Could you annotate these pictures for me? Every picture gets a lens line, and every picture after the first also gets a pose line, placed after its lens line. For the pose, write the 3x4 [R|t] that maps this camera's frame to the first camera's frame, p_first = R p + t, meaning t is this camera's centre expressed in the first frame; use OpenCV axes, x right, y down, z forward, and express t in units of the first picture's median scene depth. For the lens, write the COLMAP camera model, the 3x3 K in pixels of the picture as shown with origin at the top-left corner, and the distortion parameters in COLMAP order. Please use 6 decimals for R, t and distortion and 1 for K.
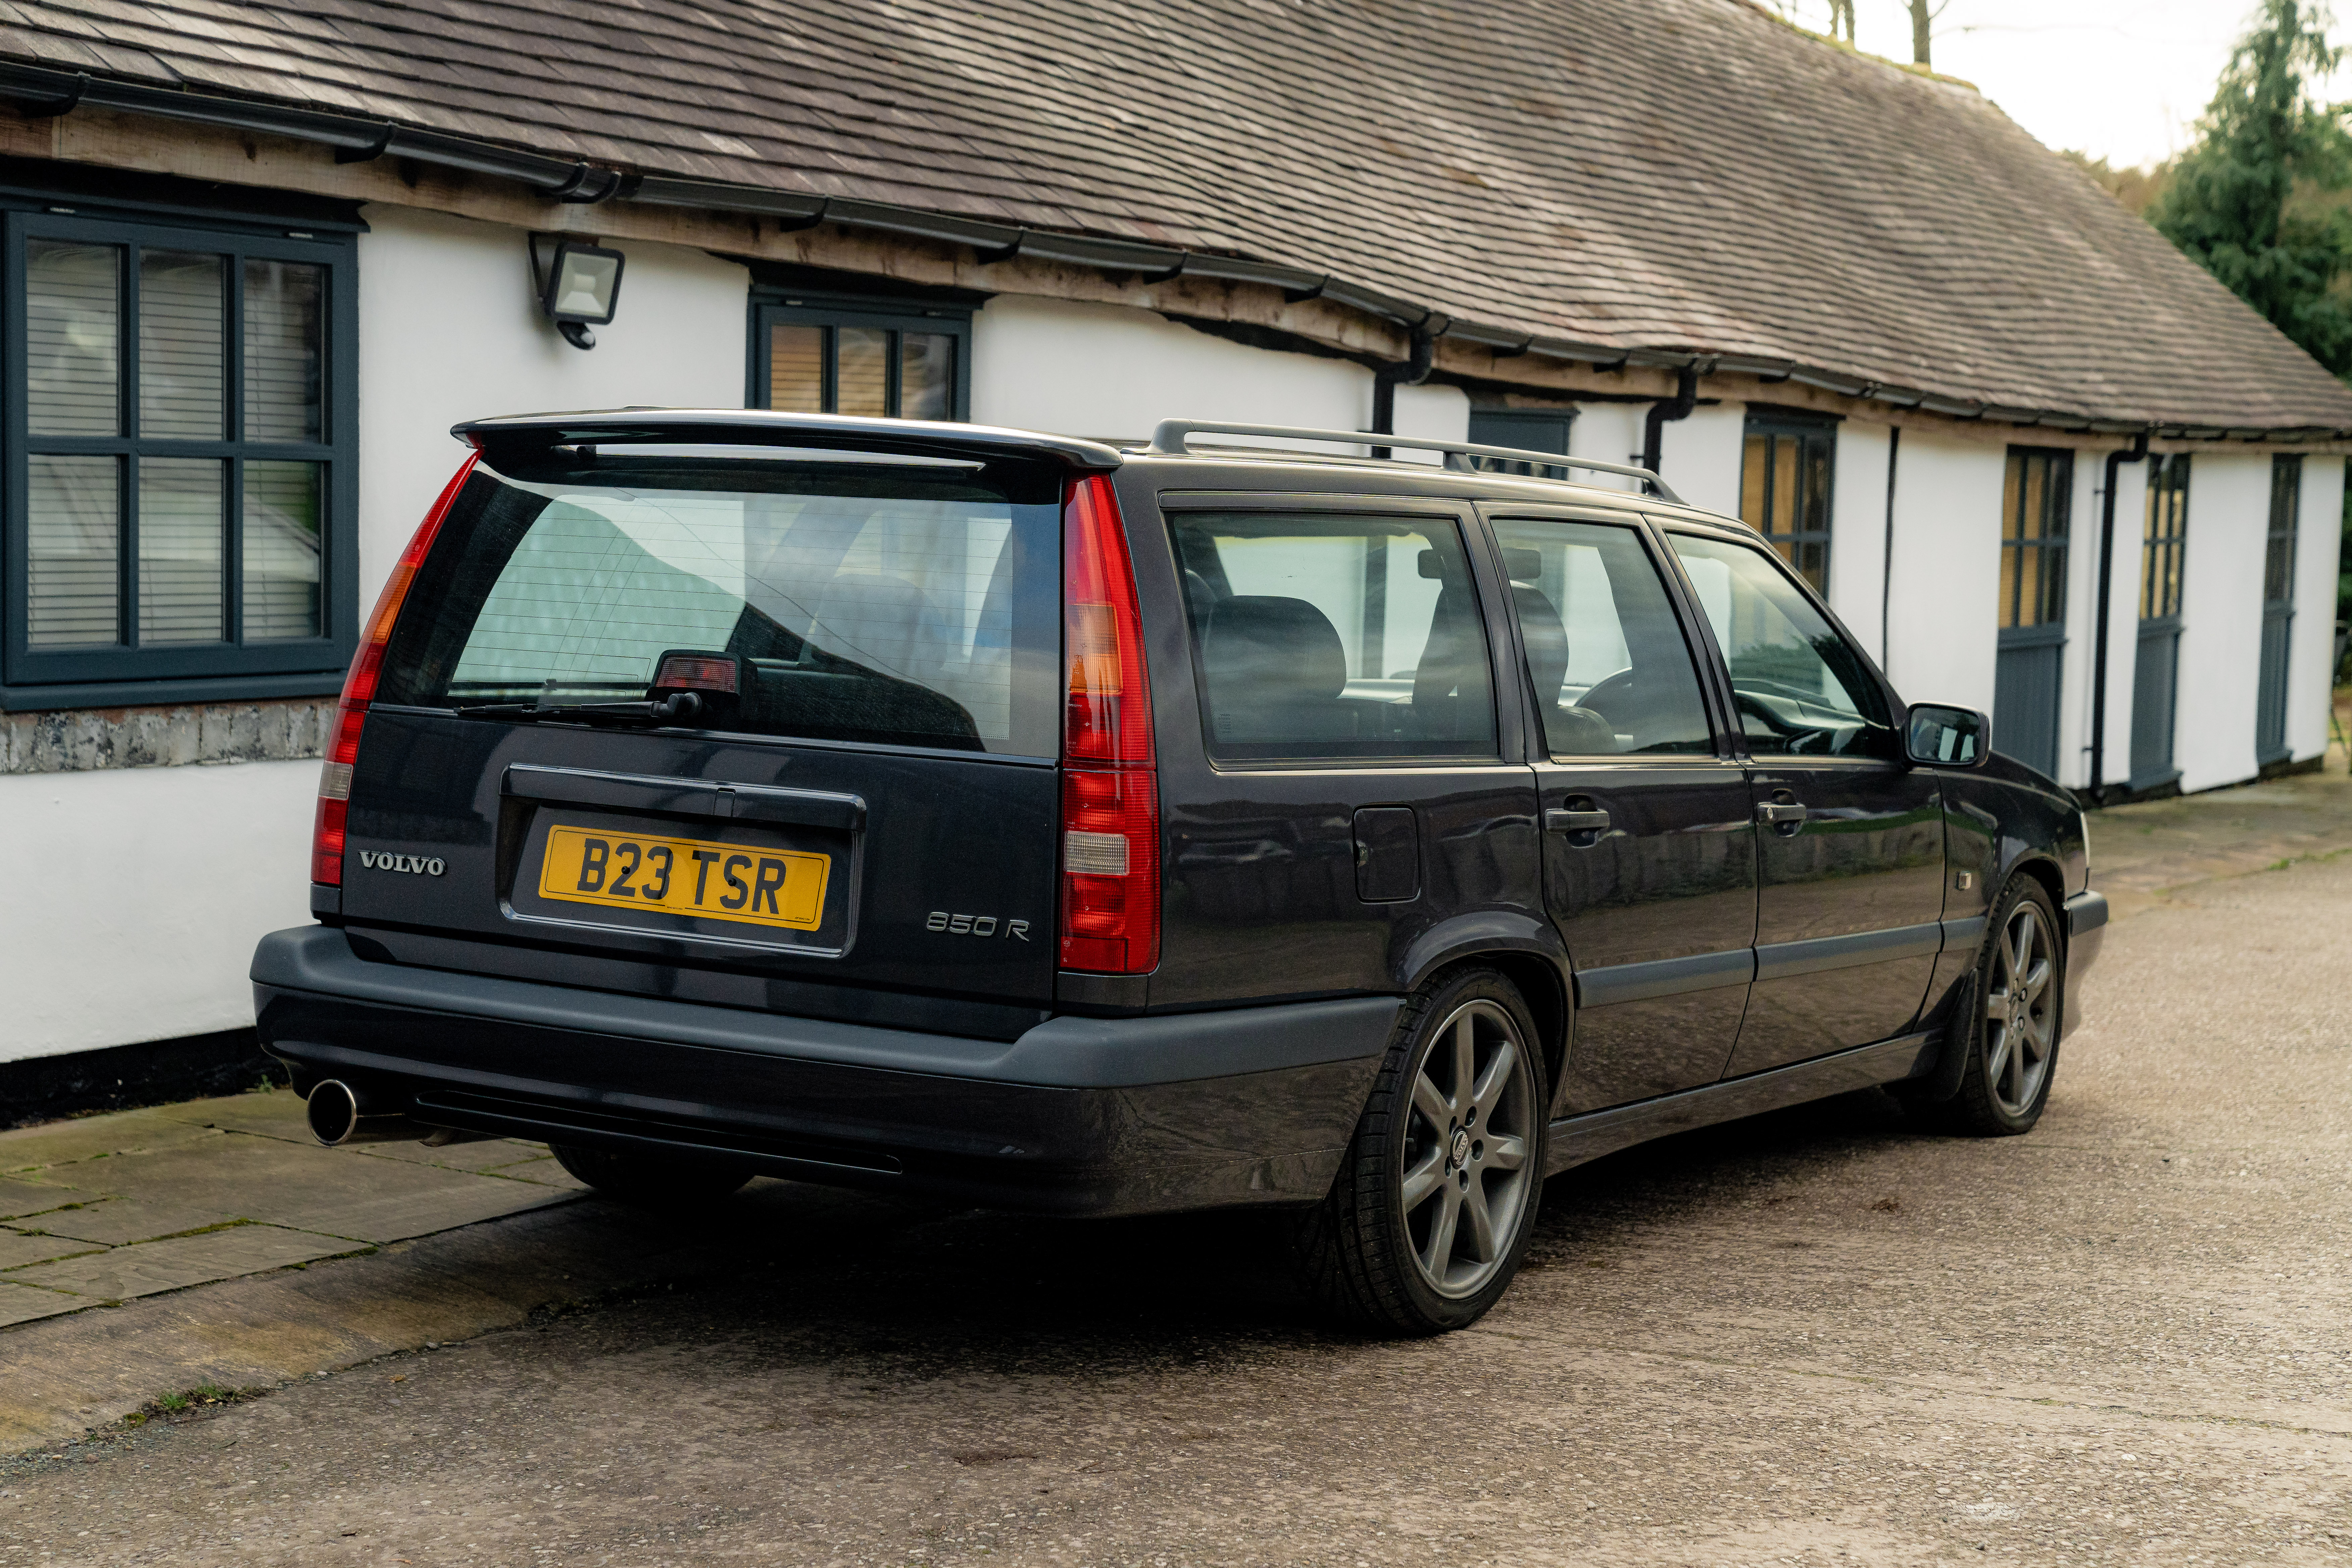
lens RADIAL K [[3768.8, 0, 1176.0], [0, 3768.8, 784.0], [0, 0, 1]] dist [0.092142, 0.054674]
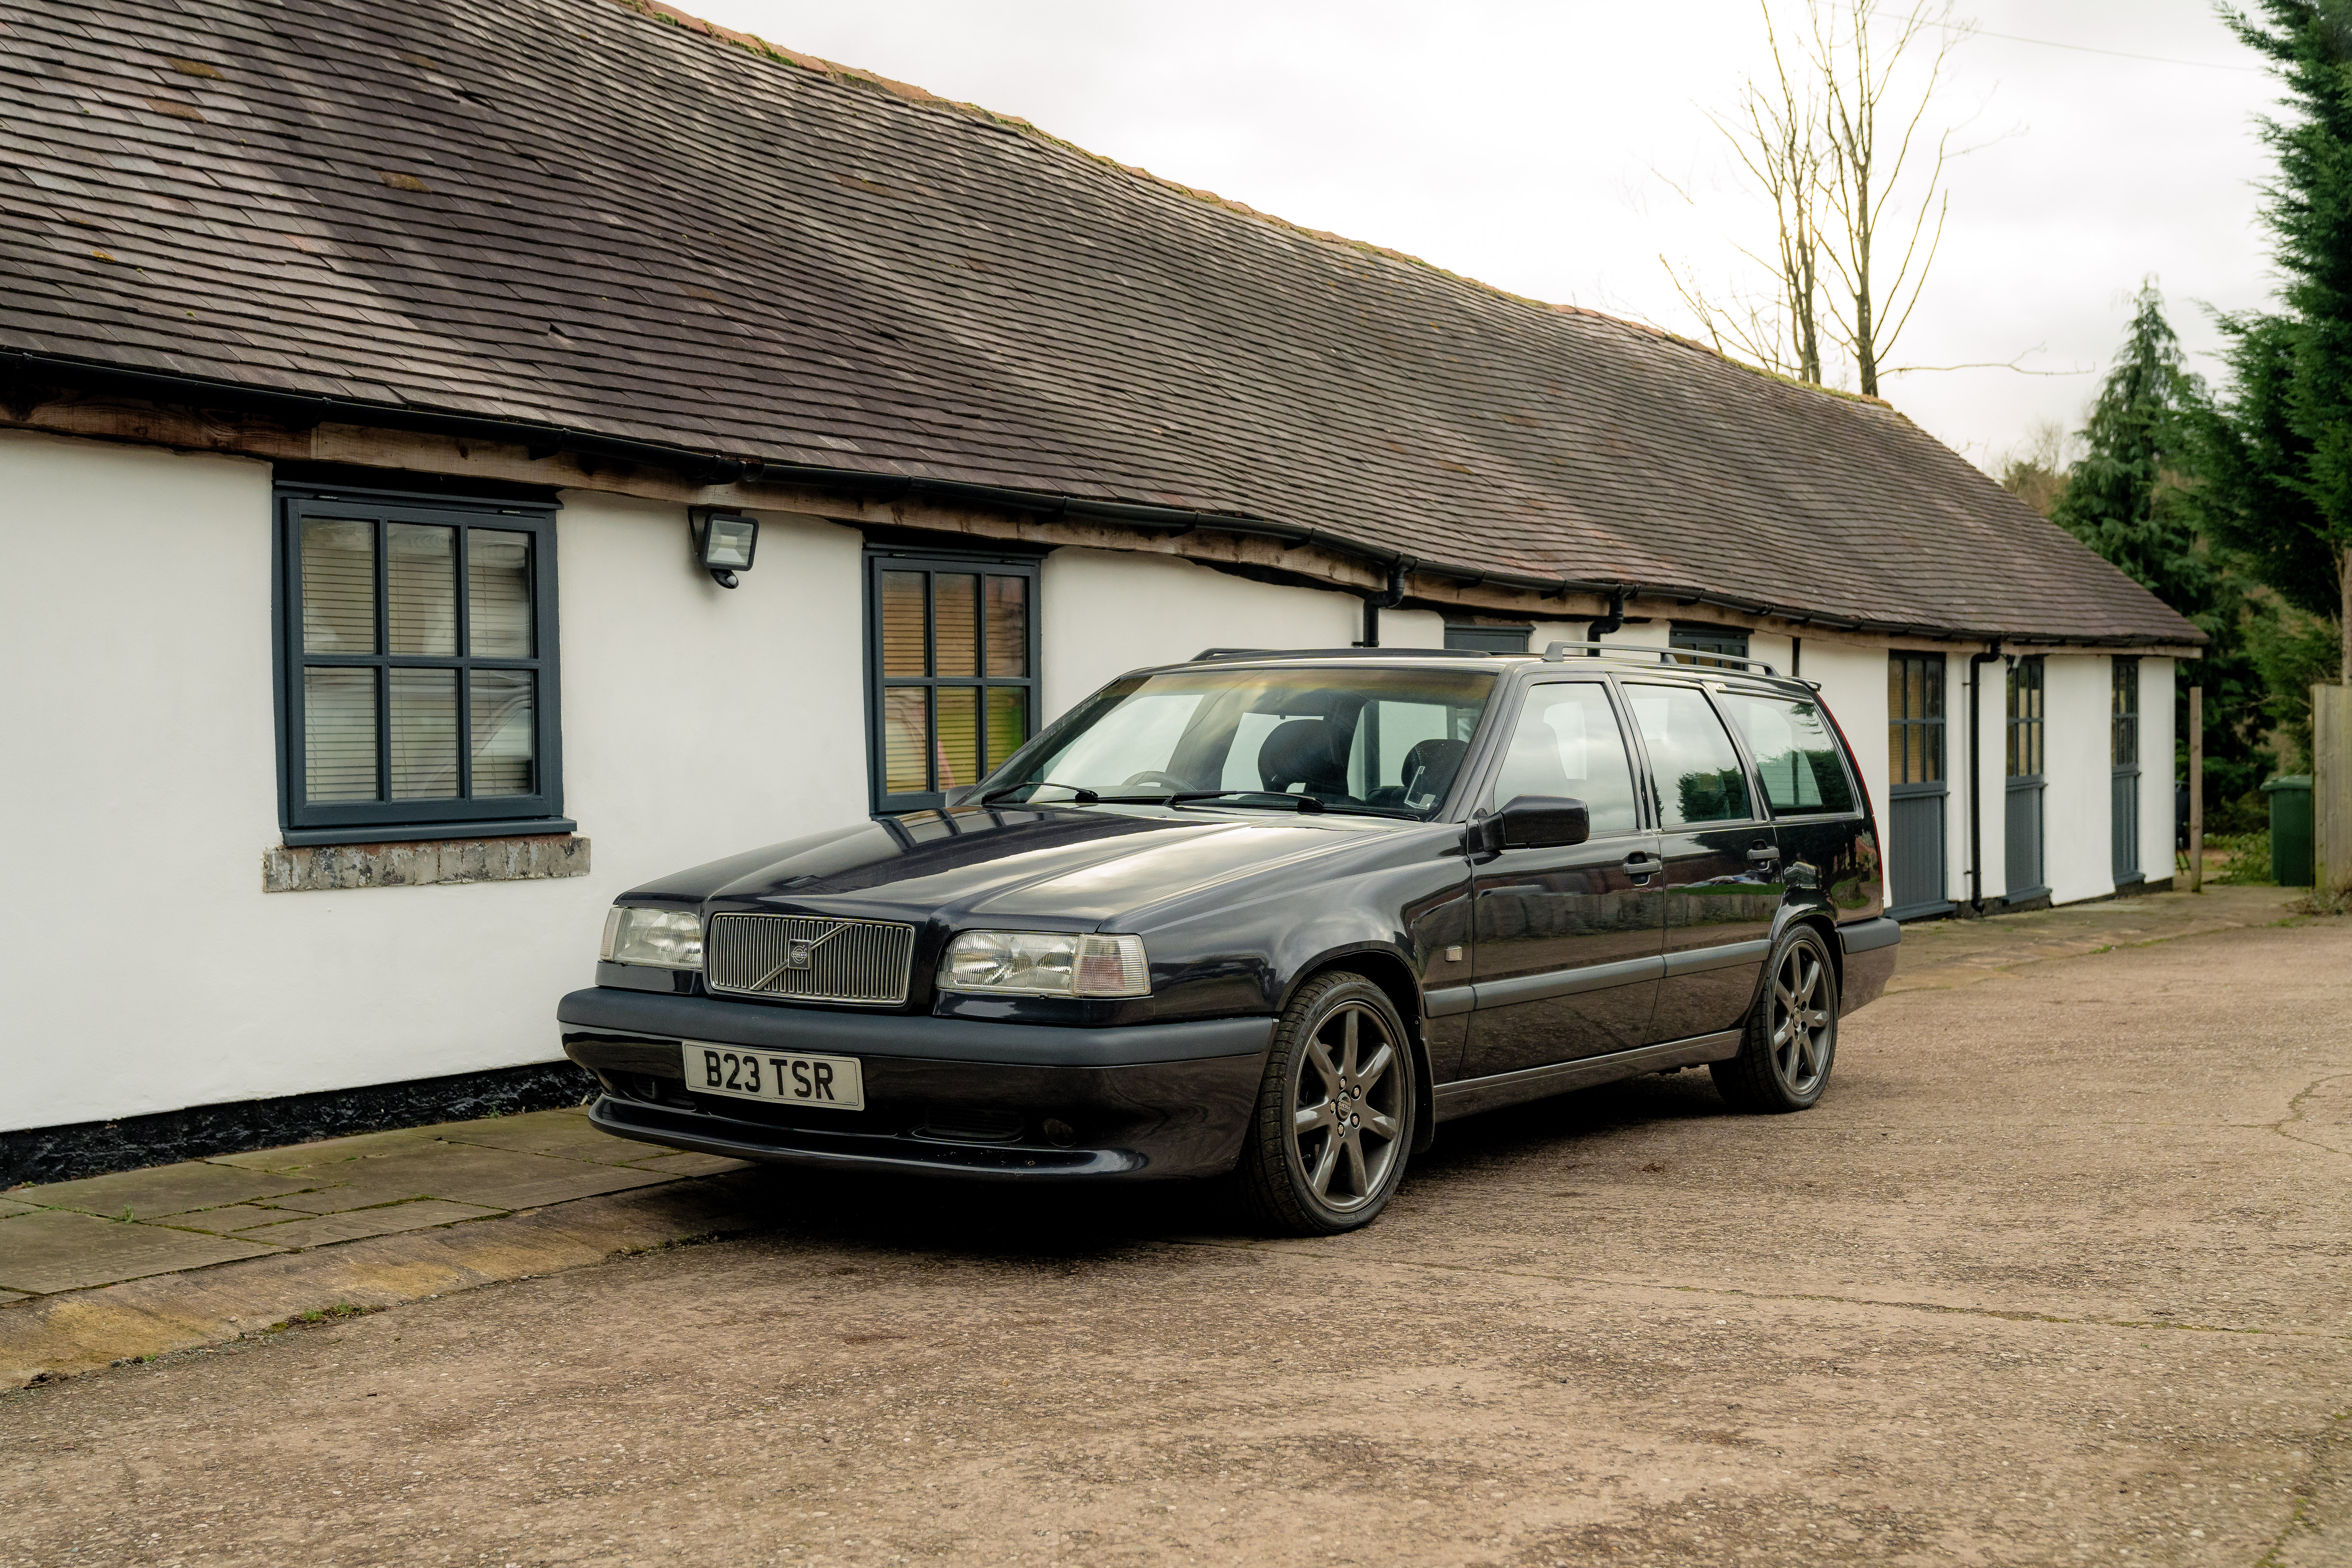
lens RADIAL K [[2680.3, 0, 1176.0], [0, 2680.3, 784.0], [0, 0, 1]] dist [0.060101, -0.017473]
pose [[0.995626, -0.036522, -0.085991, 0.099469], [0.031073, 0.997474, -0.063873, 0.029136], [0.088107, 0.060922, 0.994246, 0.023720]]
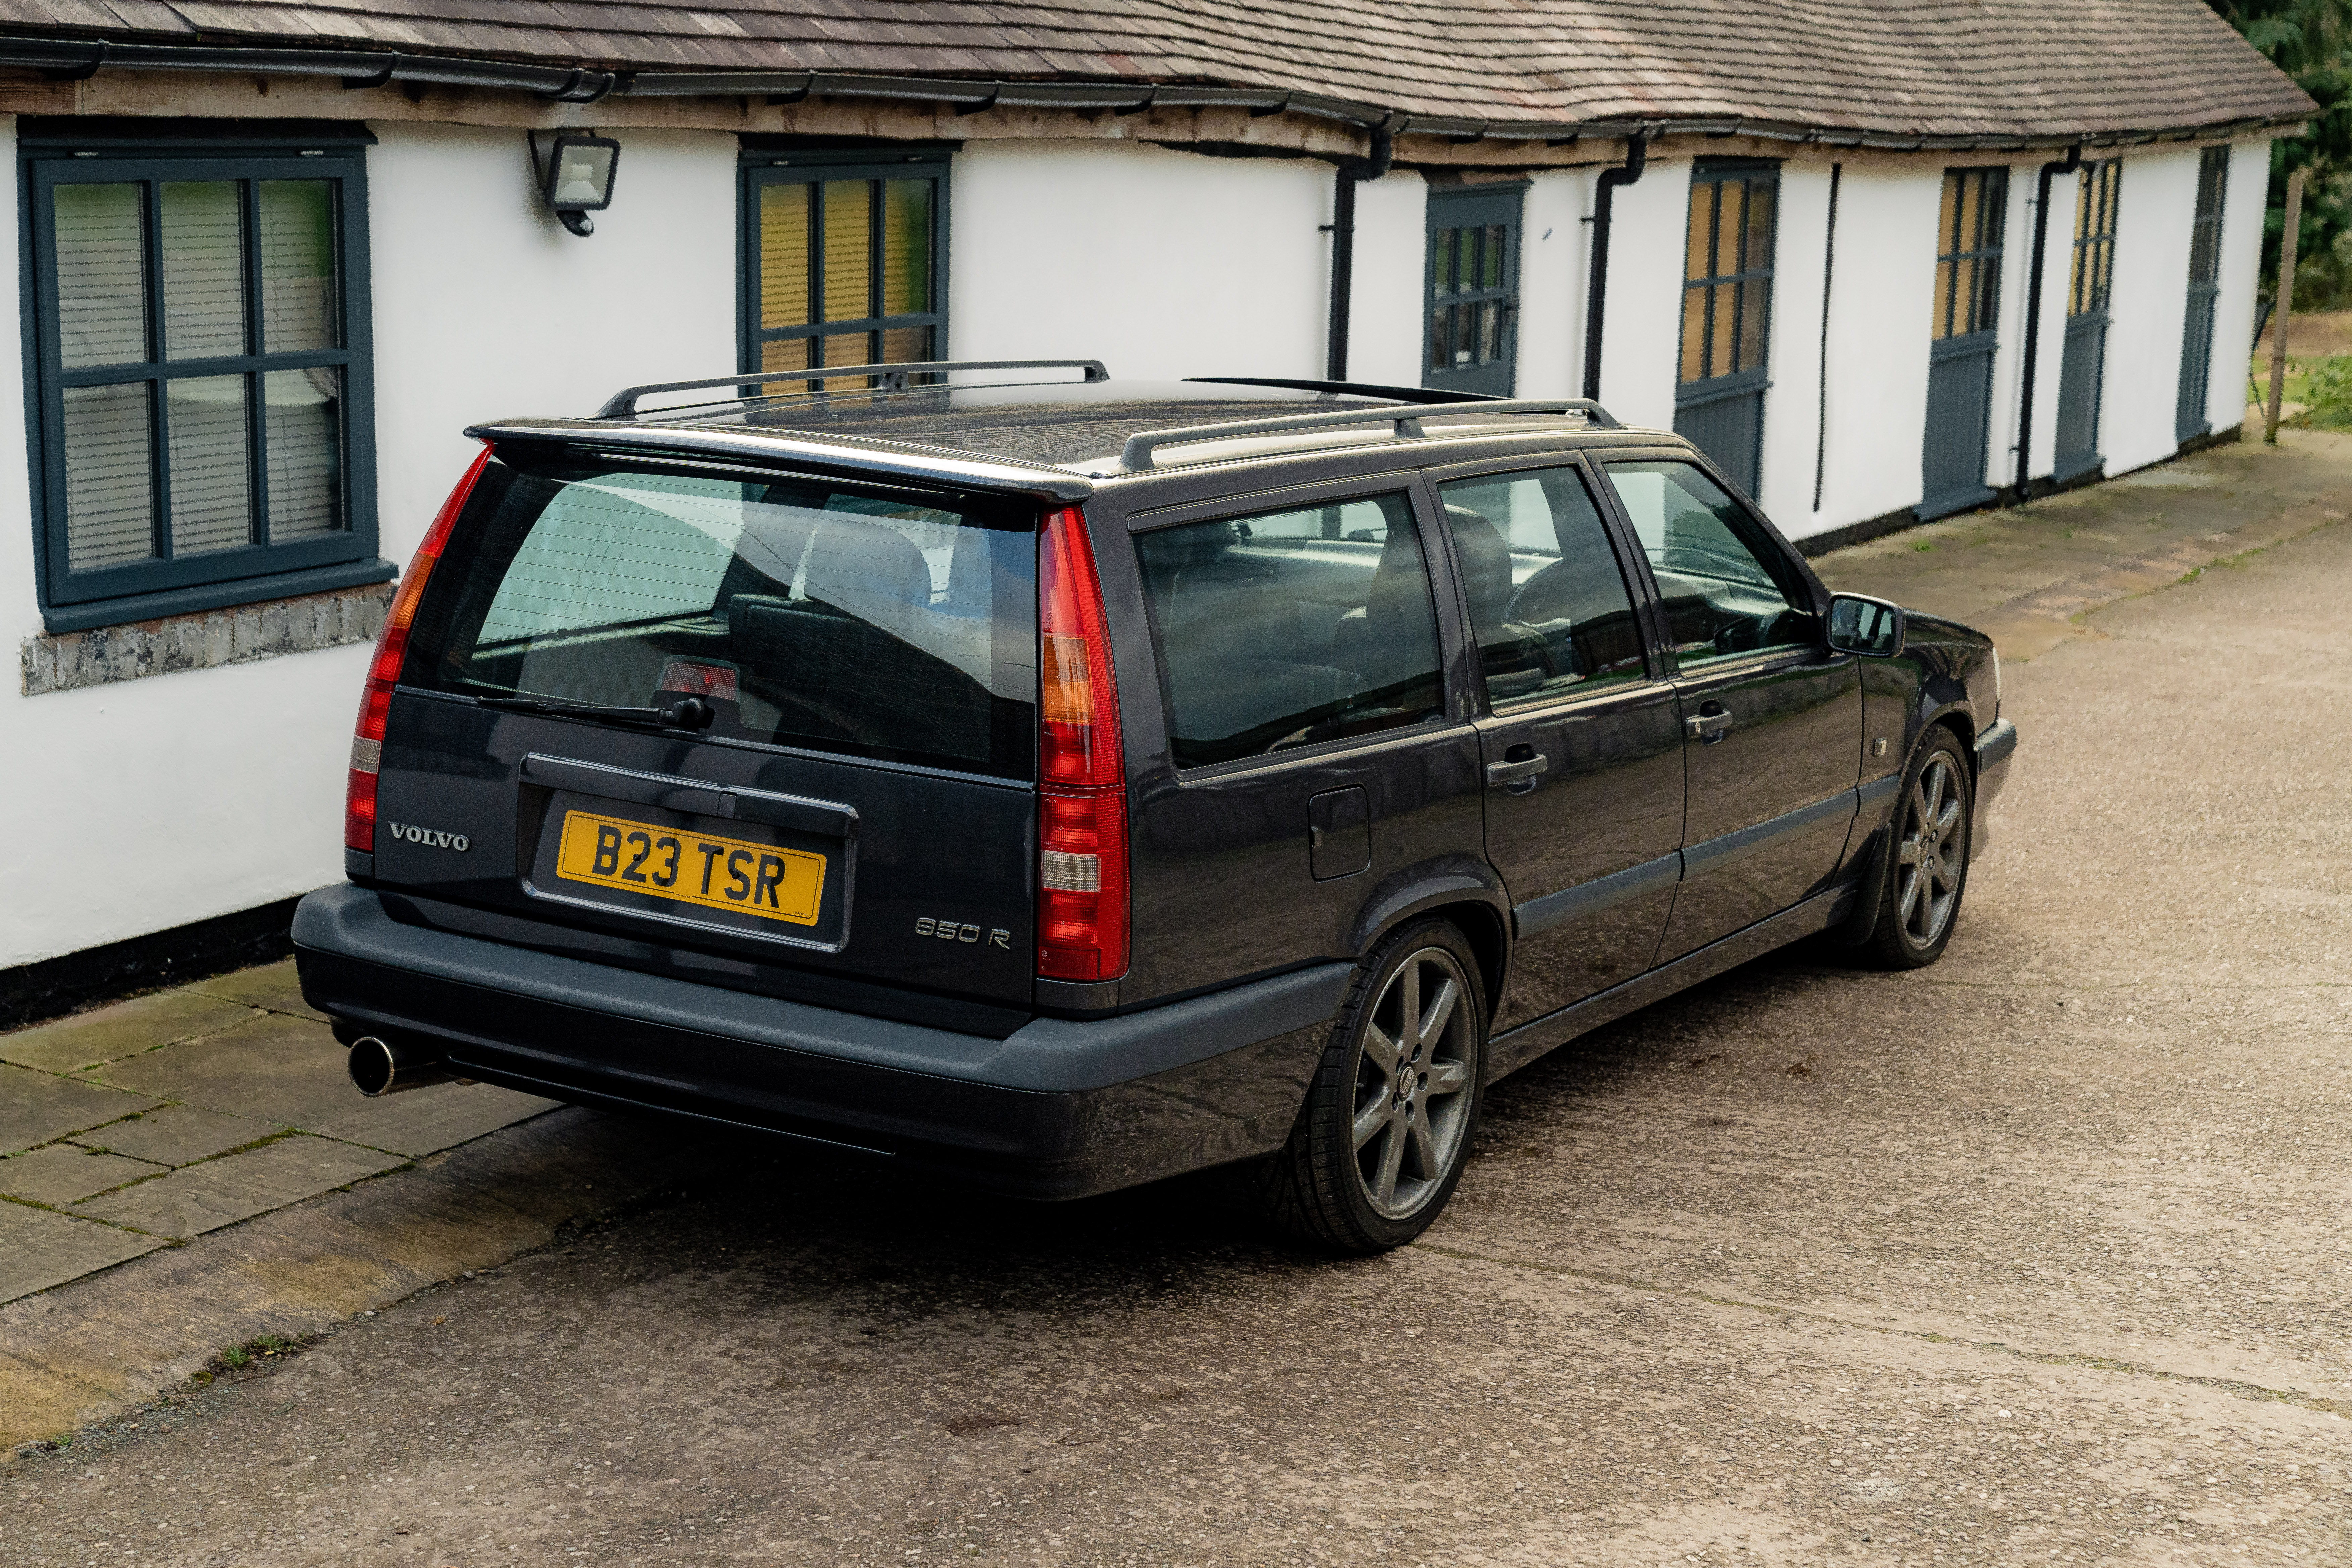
lens RADIAL K [[3595.7, 0, 1172.4], [0, 3595.7, 771.0], [0, 0, 1]] dist [0.095225, 0.016484]
pose [[0.999980, -0.003246, 0.005425, 0.001739], [0.002600, 0.993357, 0.115047, -0.087988], [-0.005763, -0.115031, 0.993345, -0.018311]]
